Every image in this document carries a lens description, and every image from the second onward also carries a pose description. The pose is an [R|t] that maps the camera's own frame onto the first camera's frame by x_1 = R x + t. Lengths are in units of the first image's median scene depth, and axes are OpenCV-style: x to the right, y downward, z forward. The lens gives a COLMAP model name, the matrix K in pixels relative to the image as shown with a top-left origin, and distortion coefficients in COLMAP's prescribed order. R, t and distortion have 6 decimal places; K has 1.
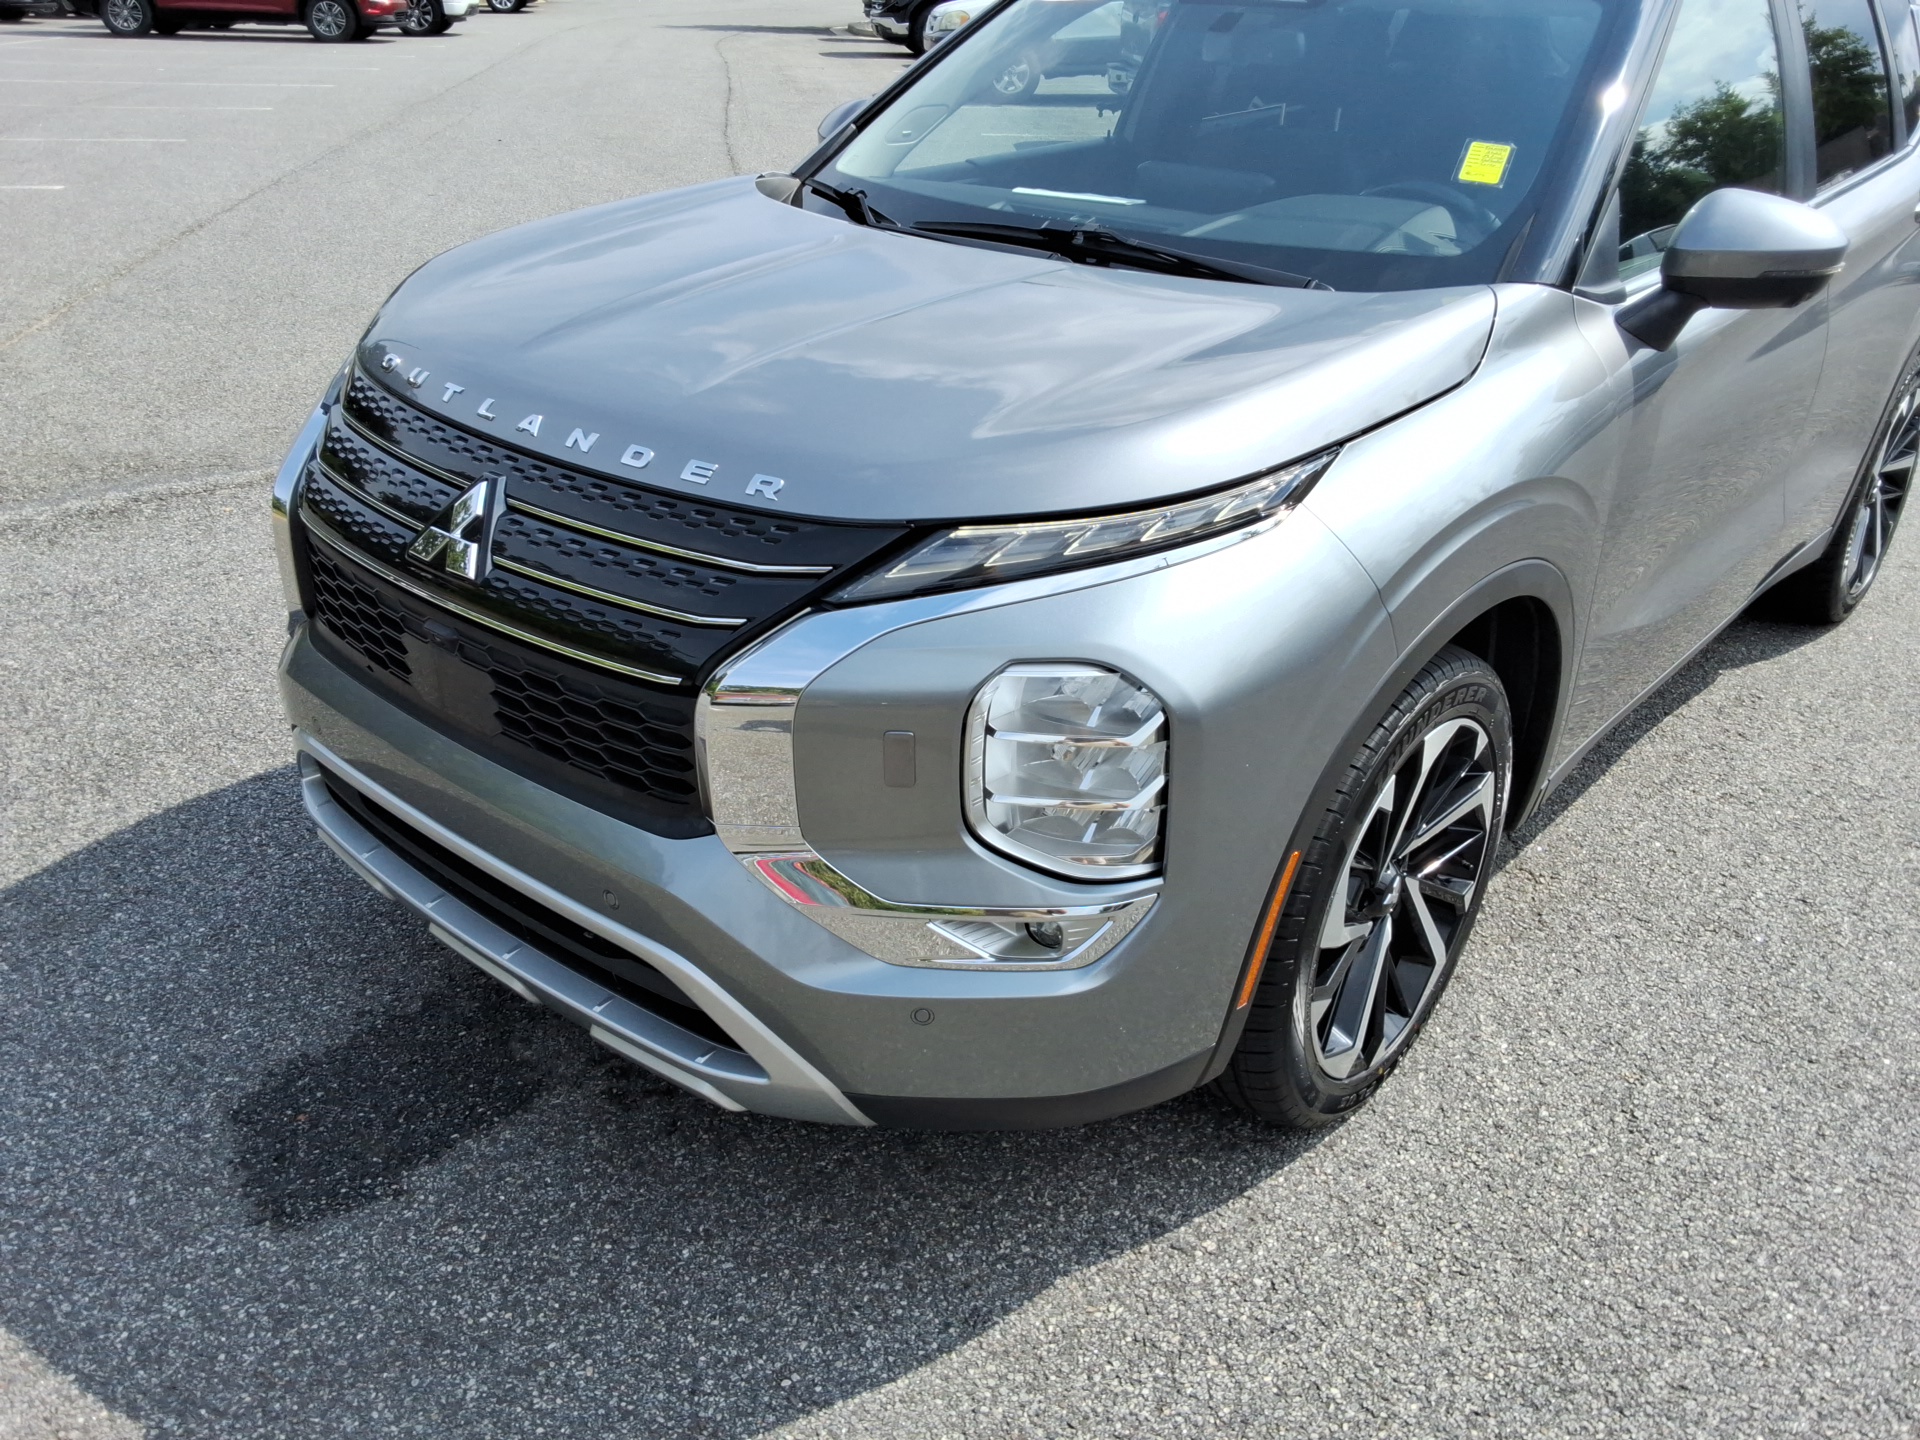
lens RADIAL K [[1552.9, 0, 973.6], [0, 1552.9, 707.6], [0, 0, 1]] dist [0.136340, -0.209685]
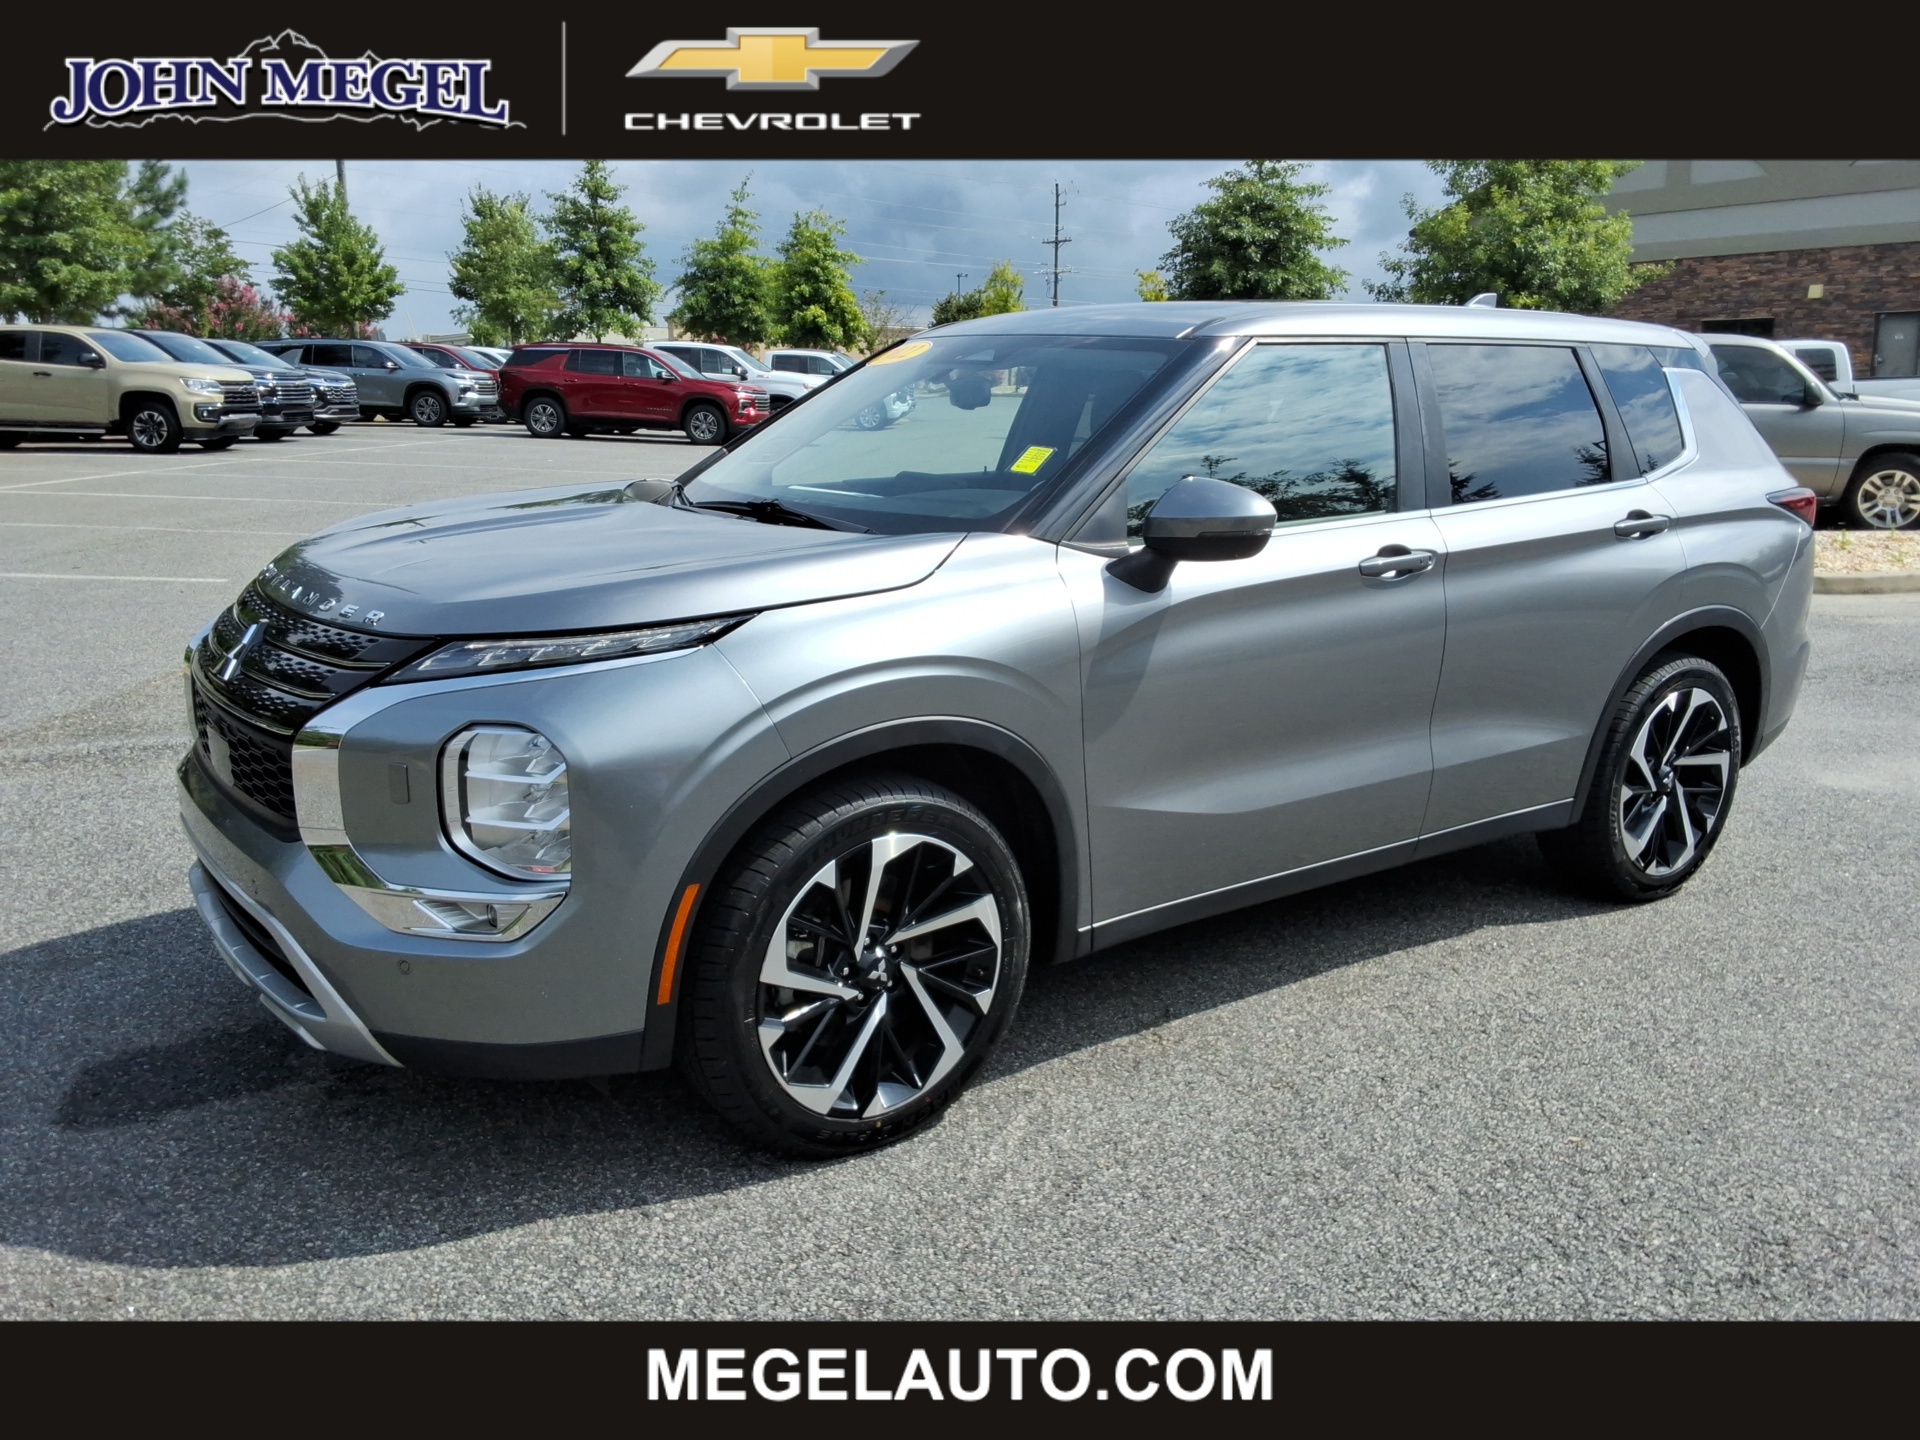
lens RADIAL K [[1584.4, 0, 979.8], [0, 1584.4, 689.9], [0, 0, 1]] dist [0.100594, -0.155571]
pose [[0.973318, 0.034971, -0.226780, 0.681276], [-0.090260, 0.966995, -0.238271, 0.210933], [0.210963, 0.252383, 0.944350, -0.310017]]
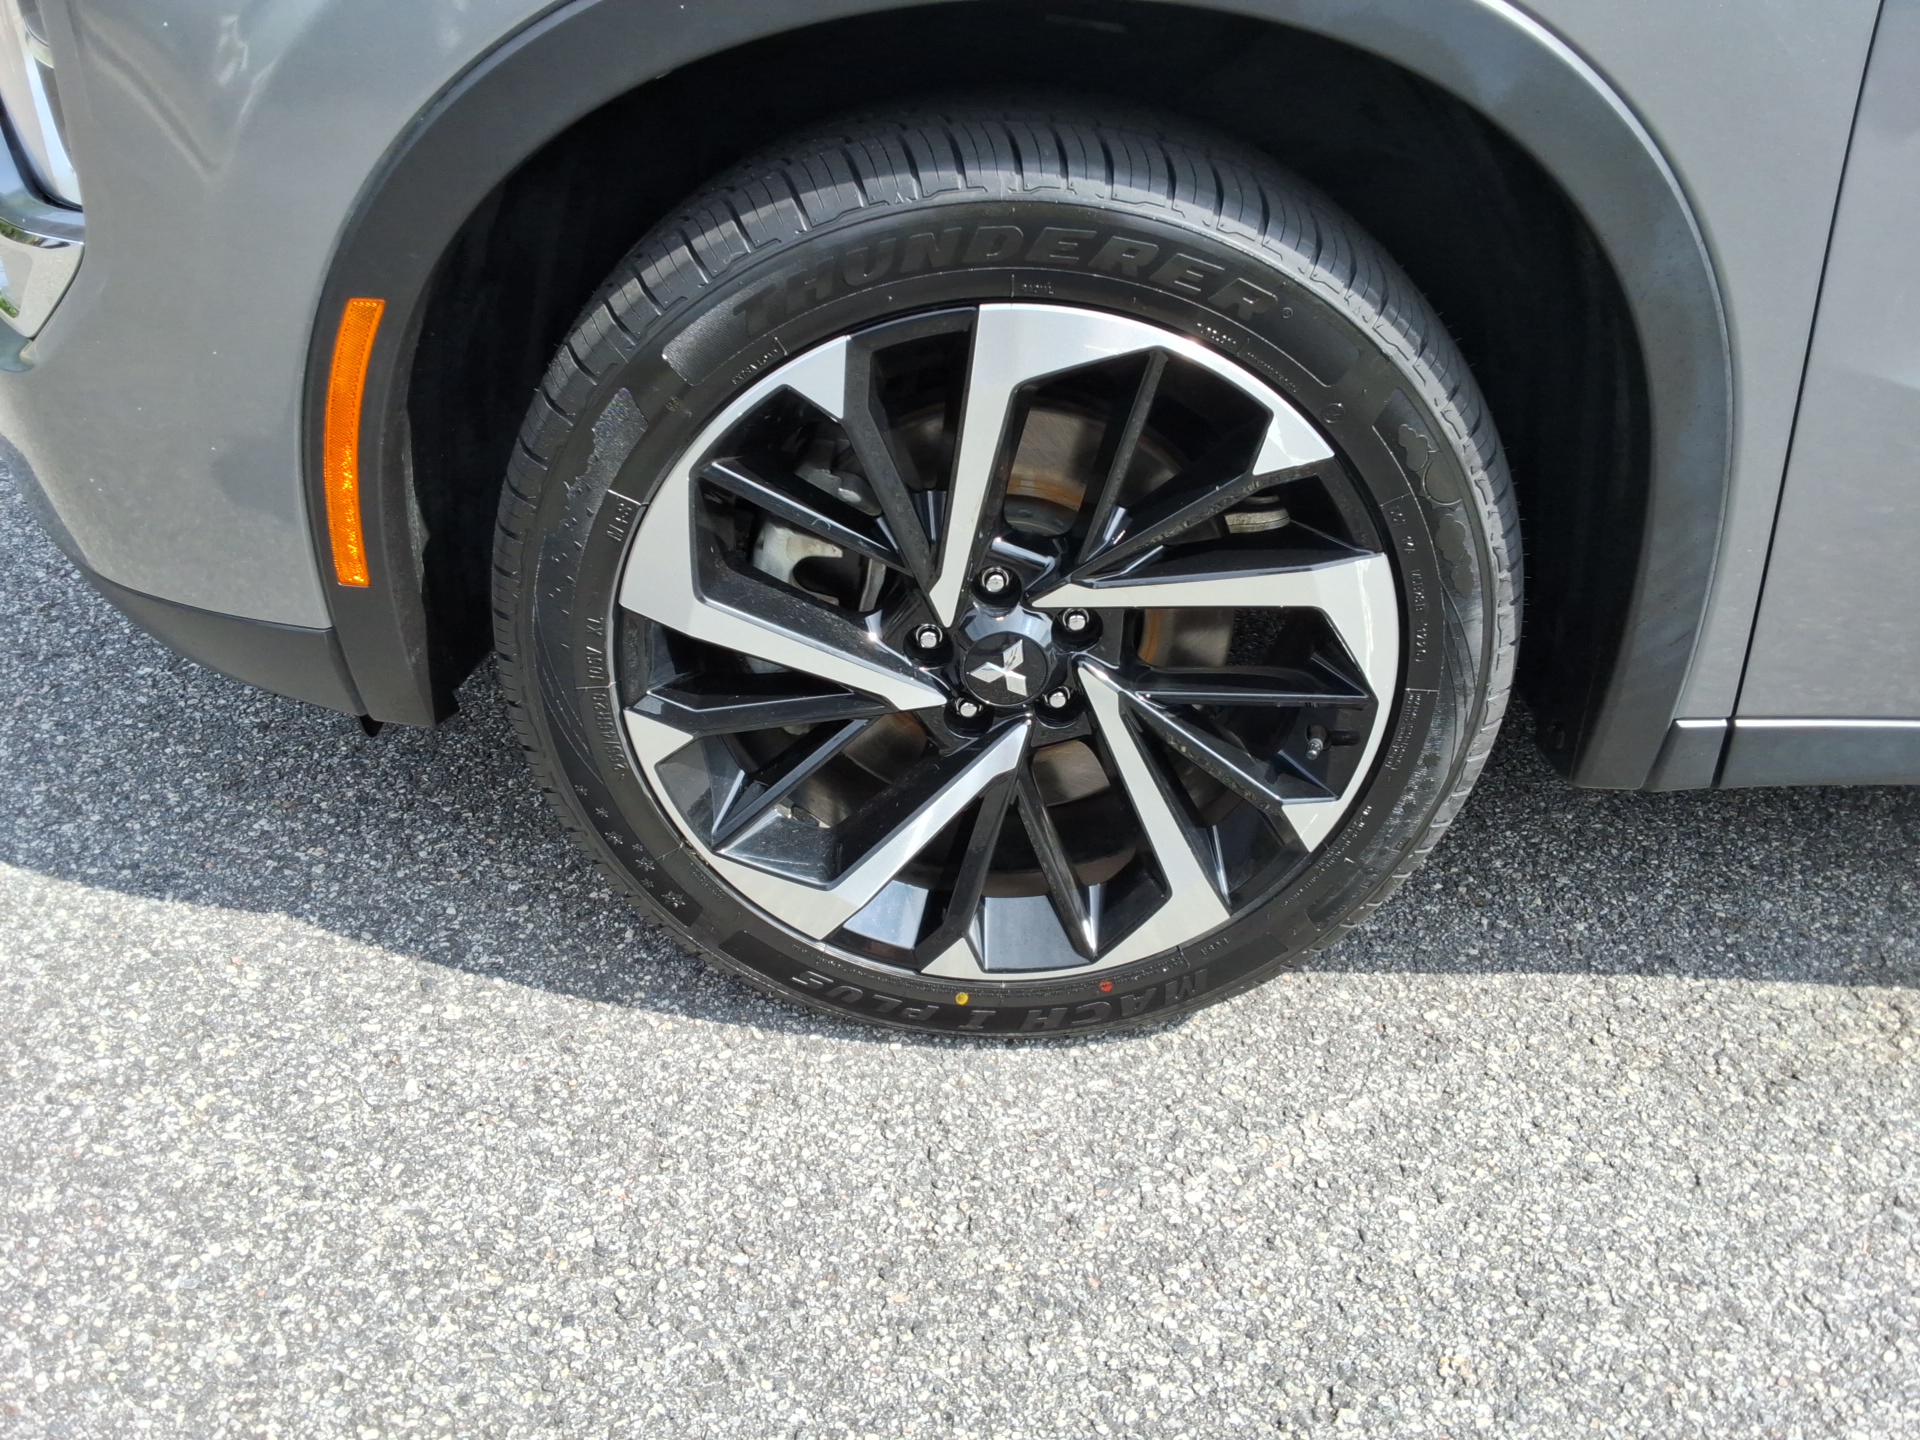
lens RADIAL K [[1545.5, 0, 981.1], [0, 1545.5, 702.1], [0, 0, 1]] dist [0.154457, -0.237359]
pose [[0.637668, 0.402274, -0.656929, 0.629018], [-0.360745, 0.909461, 0.206746, 0.030098], [0.680620, 0.105148, 0.725052, 0.676661]]
